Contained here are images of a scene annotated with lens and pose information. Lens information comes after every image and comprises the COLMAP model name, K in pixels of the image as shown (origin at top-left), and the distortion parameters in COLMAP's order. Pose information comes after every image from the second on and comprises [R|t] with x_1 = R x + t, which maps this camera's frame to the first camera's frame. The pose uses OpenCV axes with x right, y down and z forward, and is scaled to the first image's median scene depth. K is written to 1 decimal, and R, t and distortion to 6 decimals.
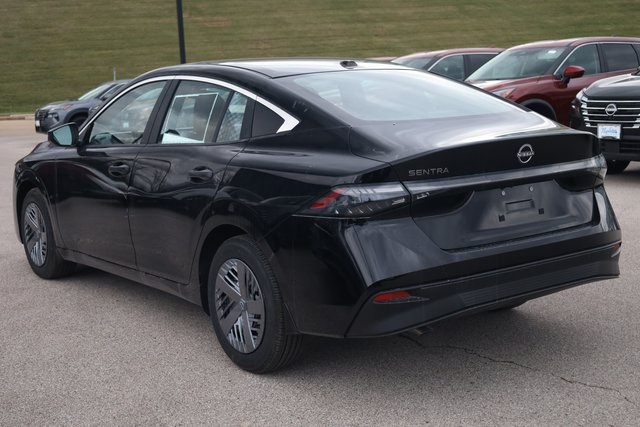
lens RADIAL K [[954.2, 0, 321.3], [0, 954.2, 214.0], [0, 0, 1]] dist [-0.014169, 0.000000]
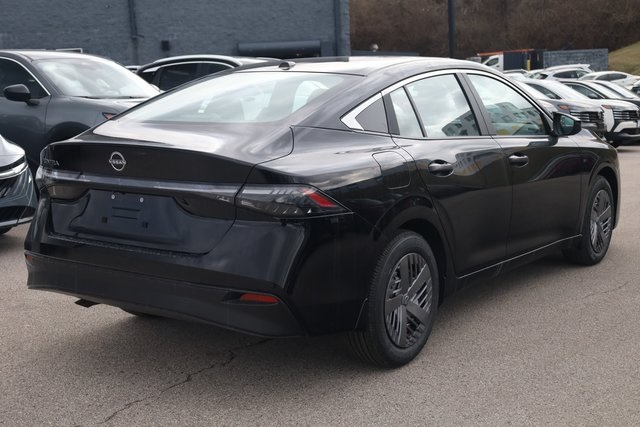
lens RADIAL K [[954.2, 0, 320.3], [0, 954.2, 212.8], [0, 0, 1]] dist [-0.014169, 0.000000]
pose [[0.268111, 0.166097, -0.948962, 1.249955], [-0.136705, 0.981617, 0.133189, -0.175565], [0.953639, 0.094019, 0.285889, 0.934913]]
